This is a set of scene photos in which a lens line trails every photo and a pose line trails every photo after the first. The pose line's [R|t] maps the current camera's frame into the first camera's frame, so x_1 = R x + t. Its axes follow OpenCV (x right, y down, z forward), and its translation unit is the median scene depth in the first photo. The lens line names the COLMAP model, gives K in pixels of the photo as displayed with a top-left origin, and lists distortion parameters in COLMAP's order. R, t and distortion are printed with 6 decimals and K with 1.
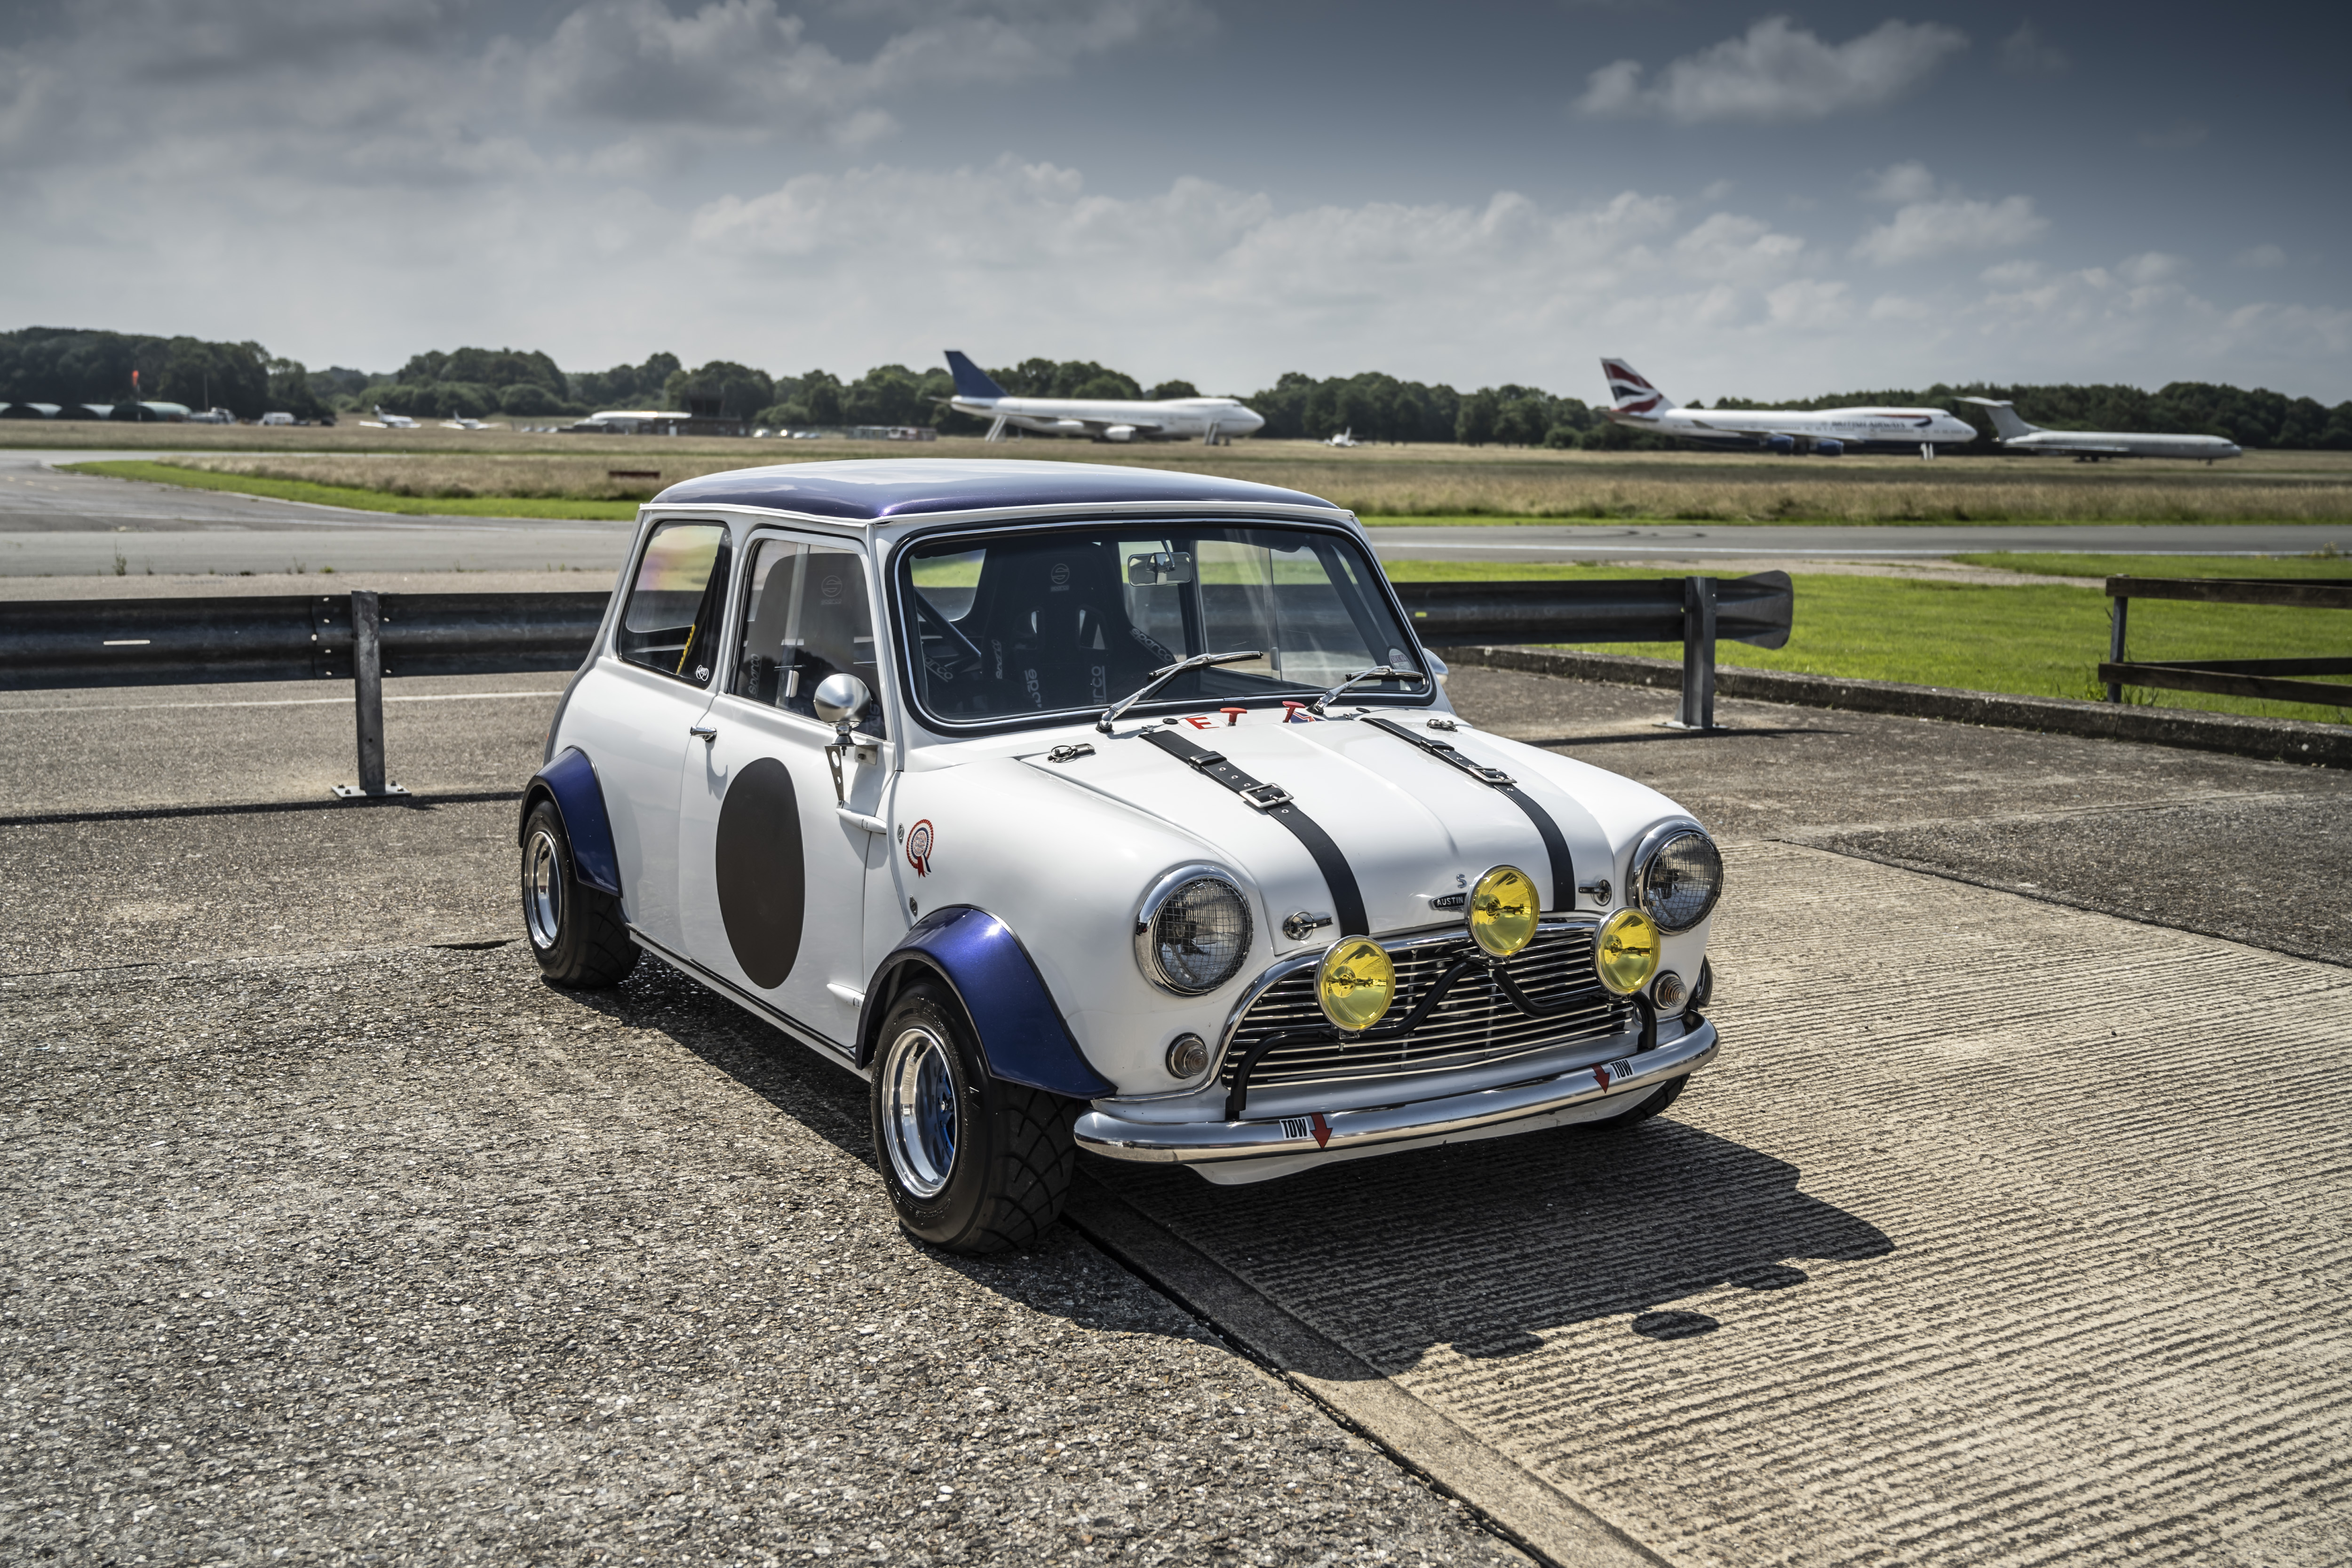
lens RADIAL K [[2392.2, 0, 1176.0], [0, 2392.2, 784.0], [0, 0, 1]] dist [-0.004923, 0.011398]
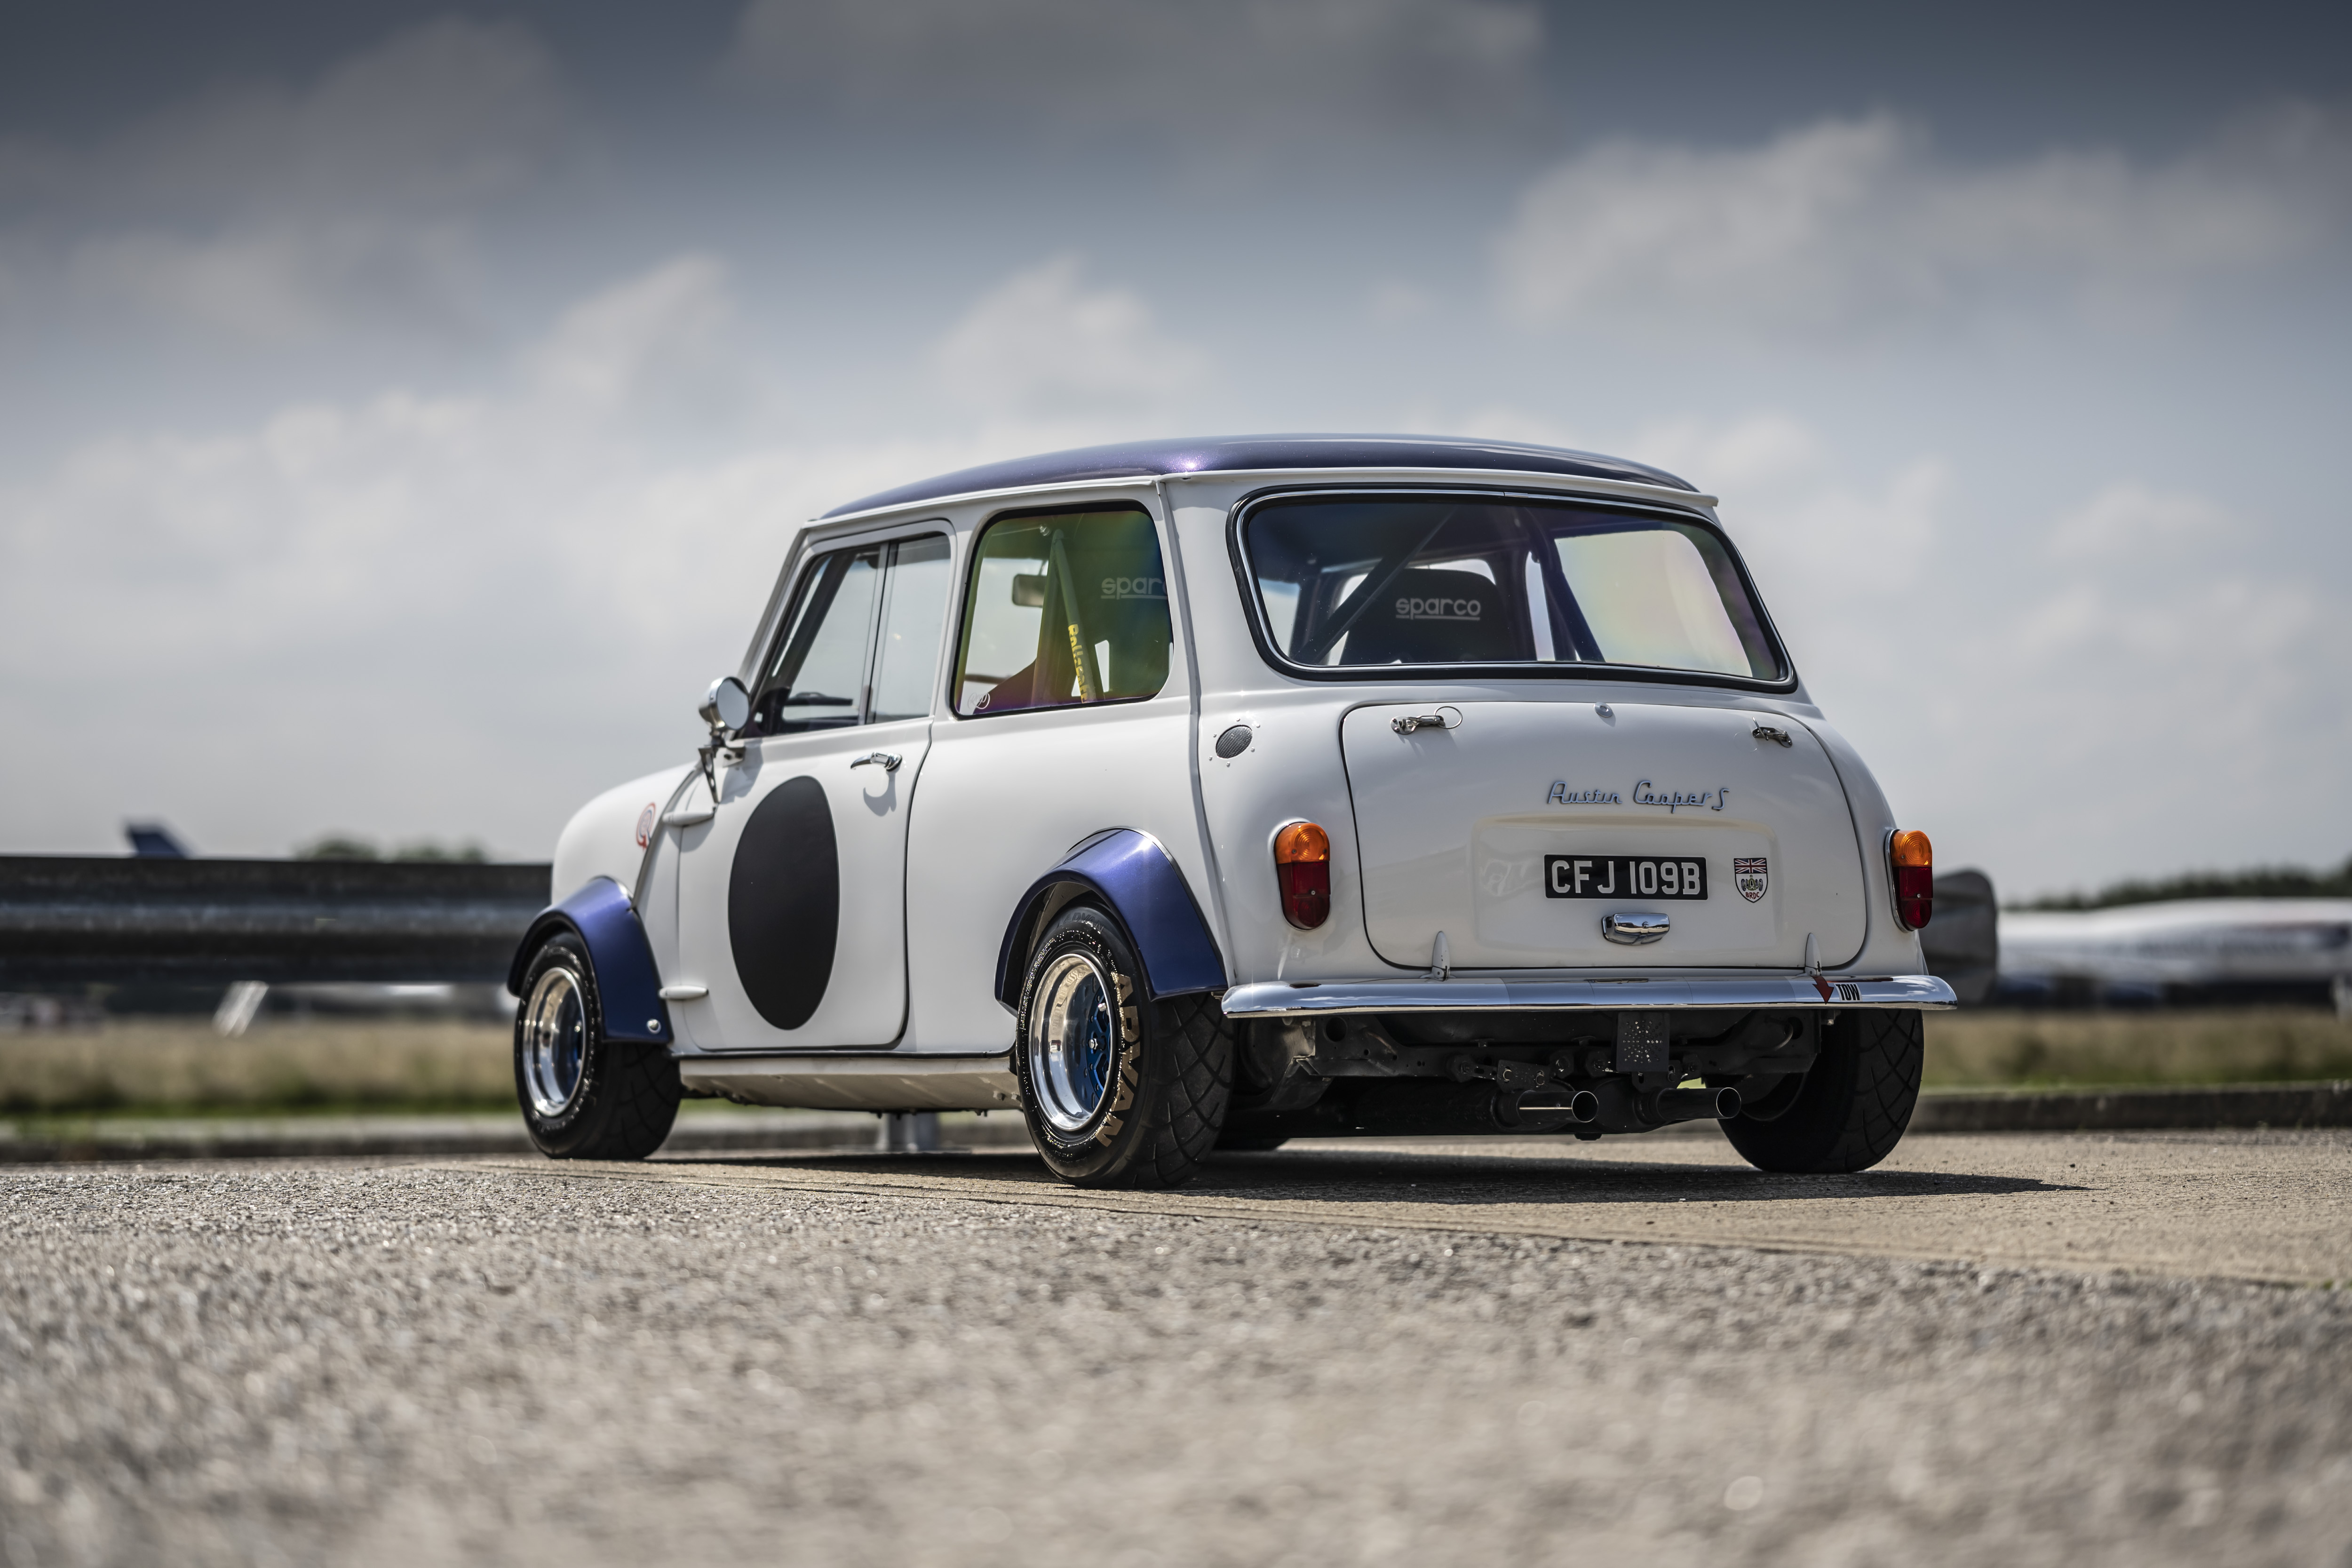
lens RADIAL K [[5599.6, 0, 1176.0], [0, 5599.6, 784.0], [0, 0, 1]] dist [0.013393, -0.286883]
pose [[0.995298, -0.019859, 0.094801, -0.063355], [0.037067, 0.982342, -0.183384, 0.118832], [-0.089485, 0.186036, 0.978460, -0.290911]]
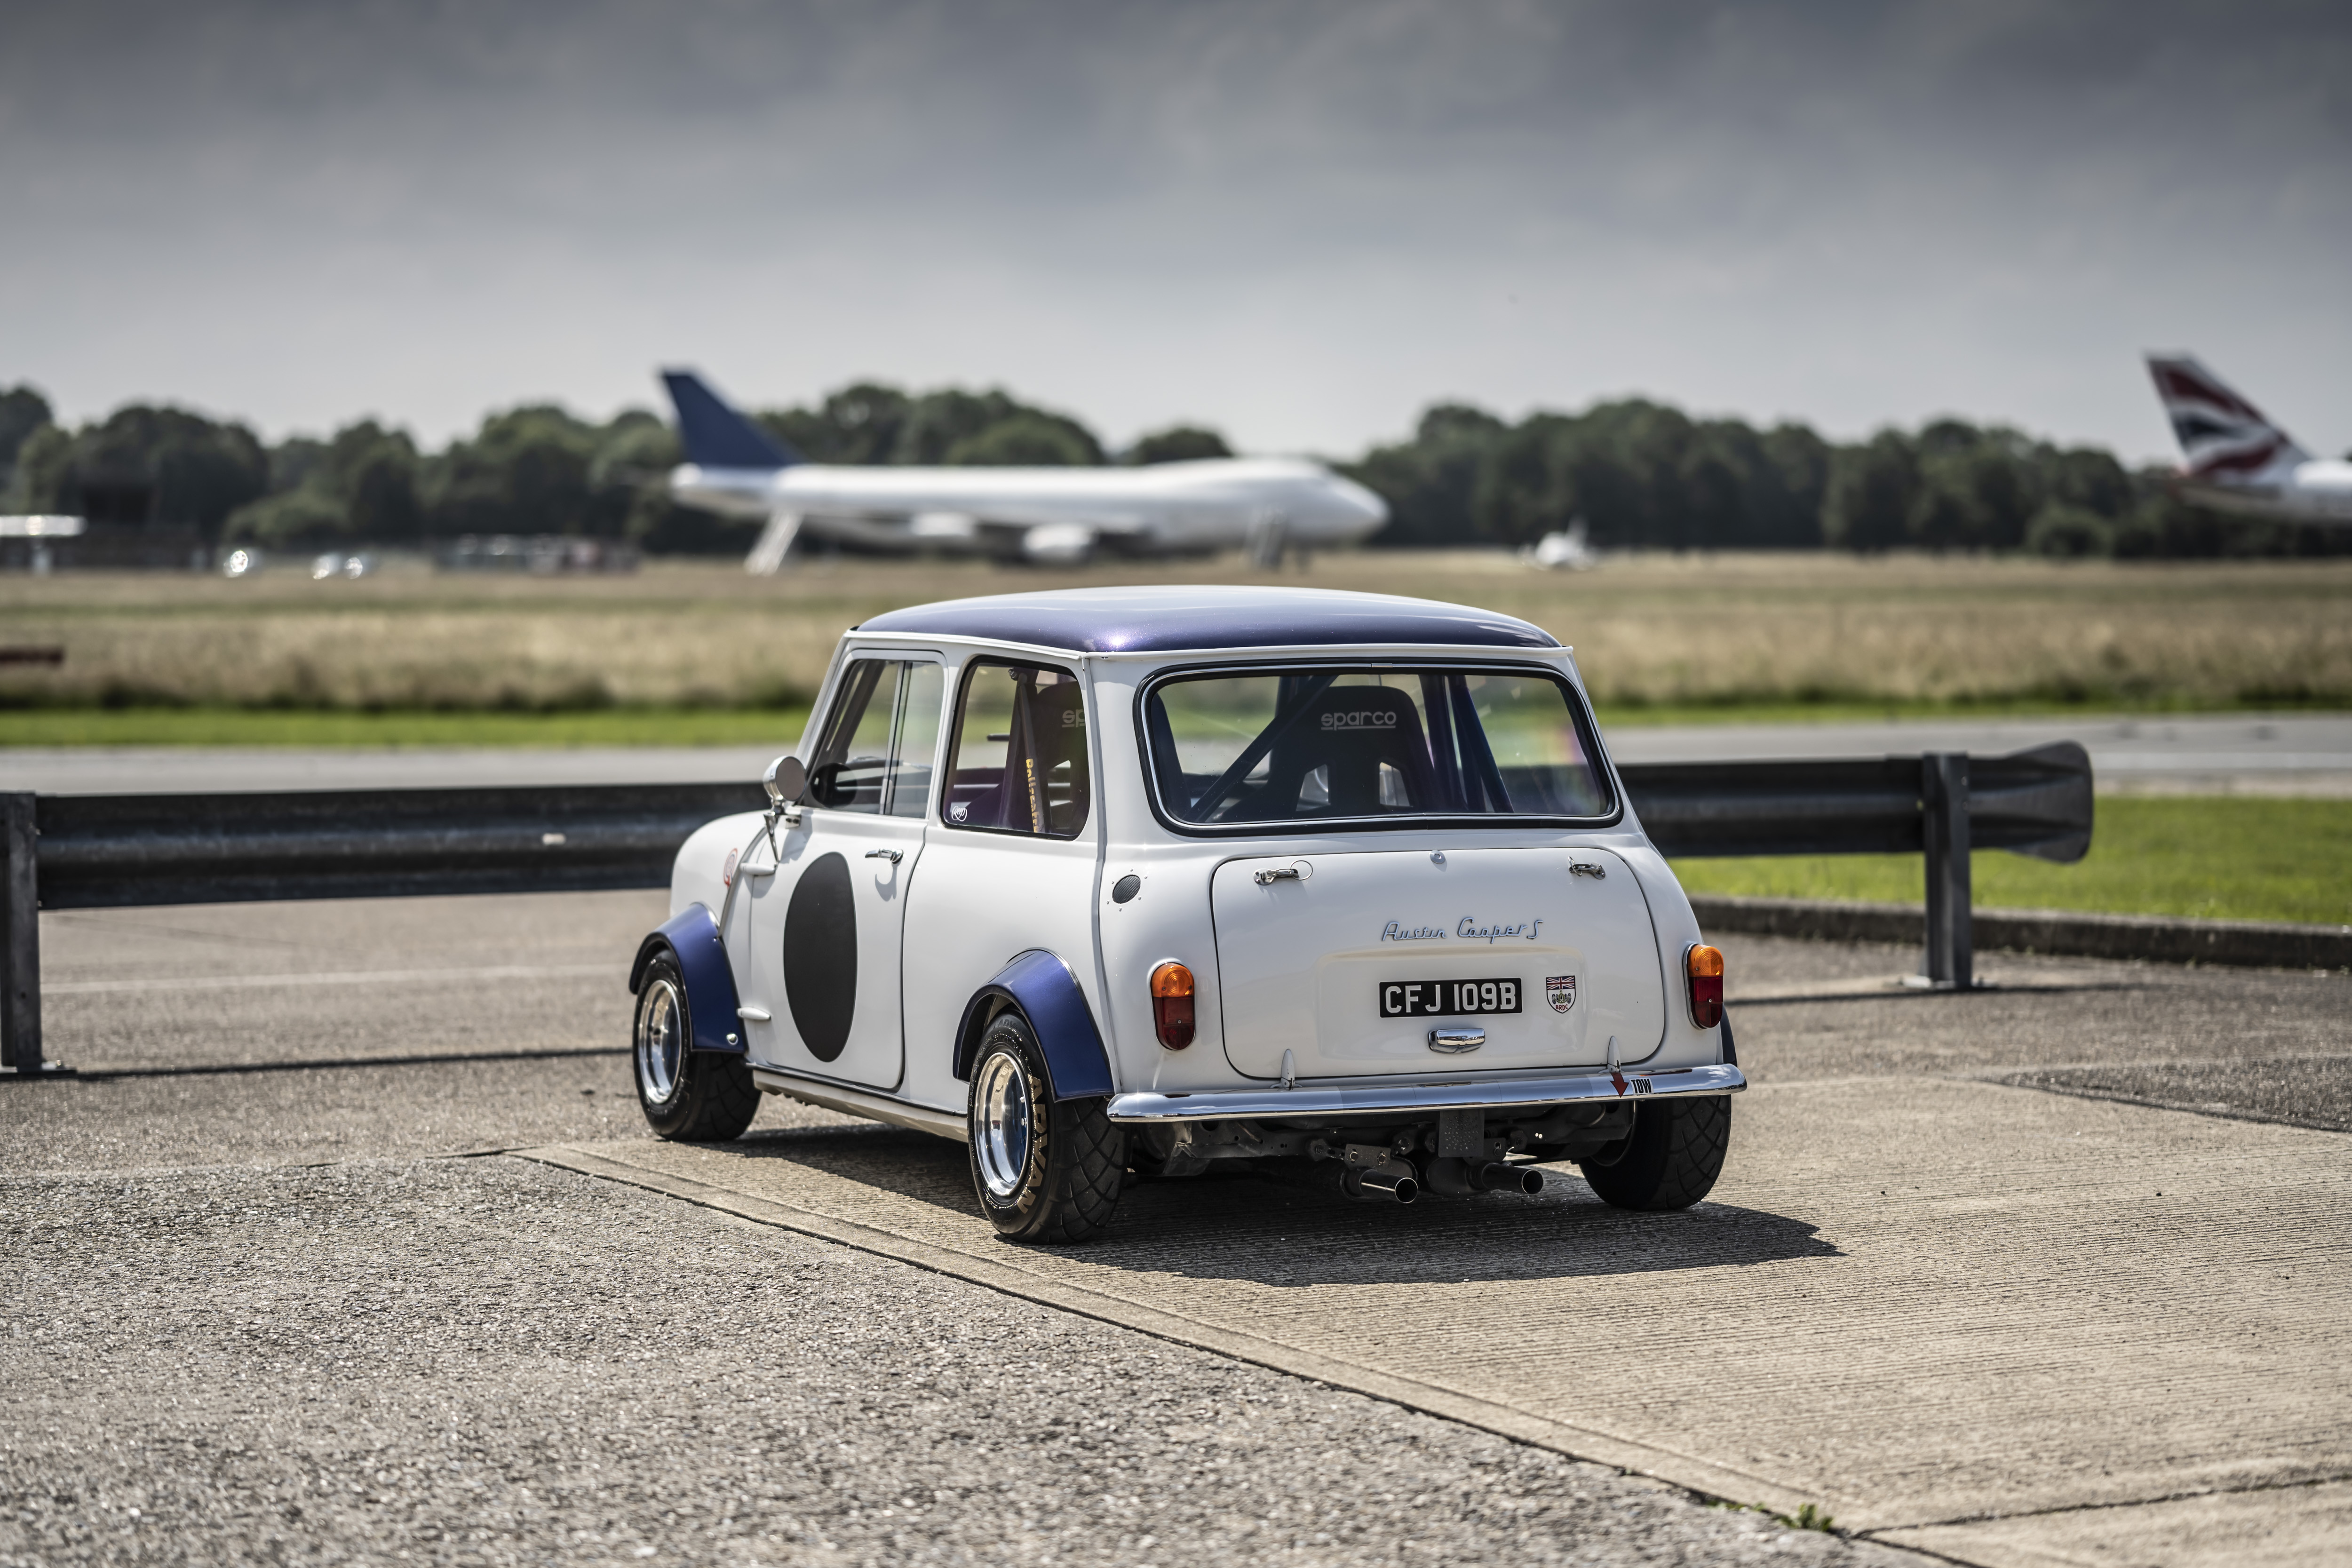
lens RADIAL K [[5599.6, 0, 1176.0], [0, 5599.6, 784.0], [0, 0, 1]] dist [0.013393, -0.286883]
pose [[0.999786, -0.020475, -0.003038, 0.012541], [0.020056, 0.994534, -0.102467, 0.063886], [0.005119, 0.102384, 0.994732, -0.448467]]
